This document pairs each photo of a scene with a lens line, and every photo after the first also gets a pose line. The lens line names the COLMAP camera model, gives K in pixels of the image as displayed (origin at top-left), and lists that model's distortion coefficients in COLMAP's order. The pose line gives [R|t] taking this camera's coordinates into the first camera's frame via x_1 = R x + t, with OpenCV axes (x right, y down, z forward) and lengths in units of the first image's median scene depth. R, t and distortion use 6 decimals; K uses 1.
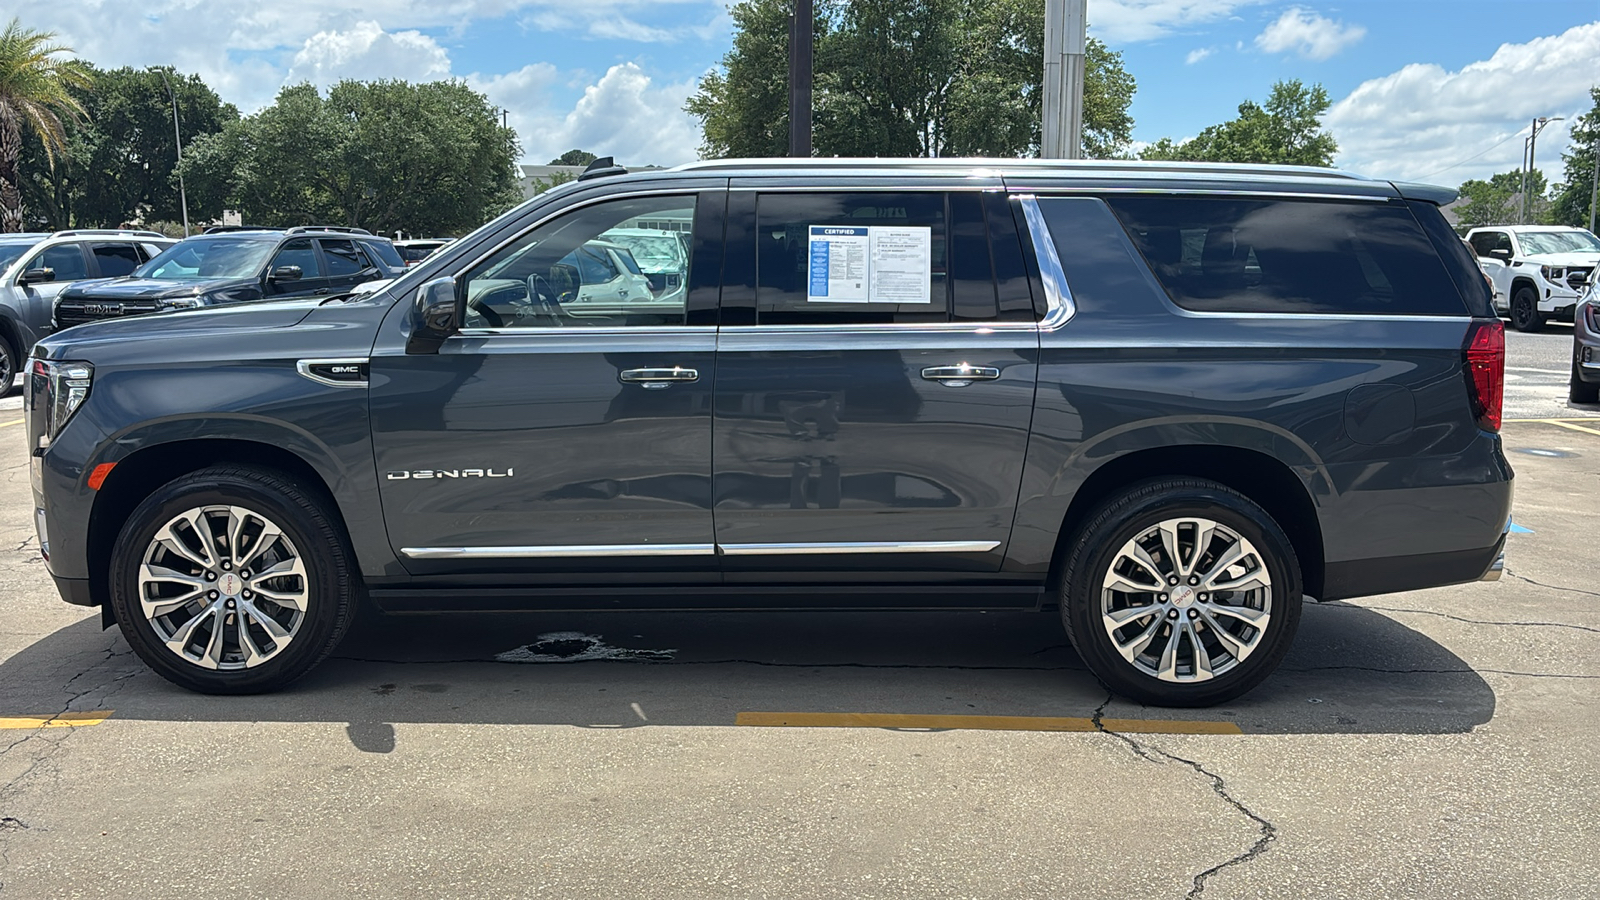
lens RADIAL K [[1492.6, 0, 800.0], [0, 1492.6, 450.0], [0, 0, 1]] dist [0.029024, -0.021902]
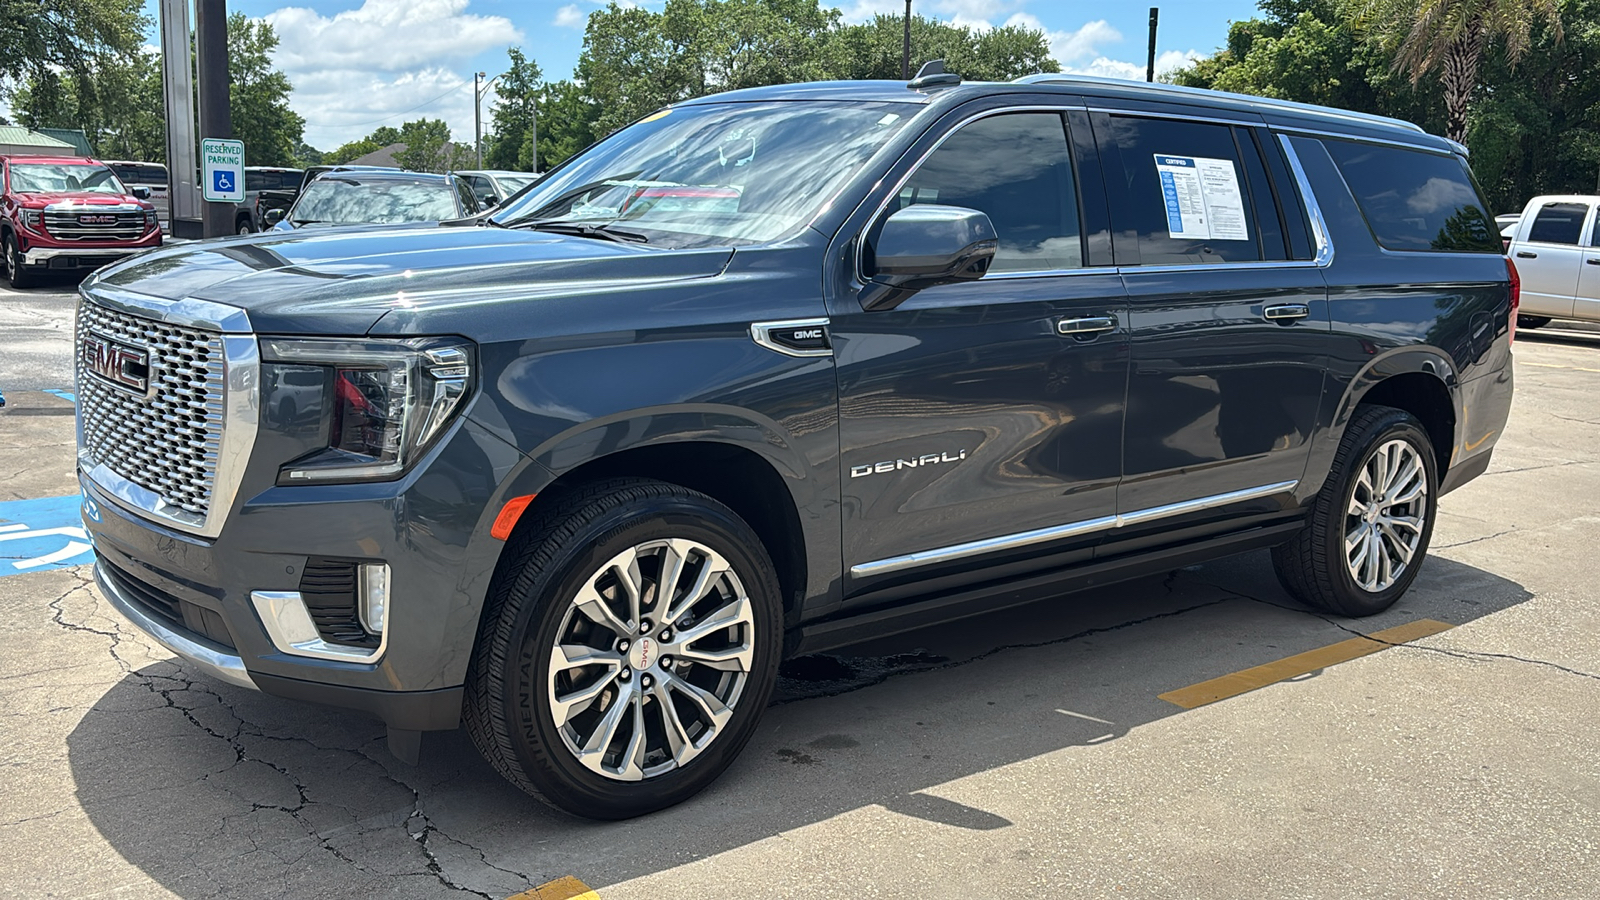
lens RADIAL K [[1477.2, 0, 810.0], [0, 1477.2, 465.7], [0, 0, 1]] dist [0.175767, -0.478294]
pose [[0.772185, -0.094944, 0.628264, -0.748942], [0.064530, 0.995379, 0.071111, -0.040379], [-0.632113, -0.014369, 0.774743, 0.428982]]
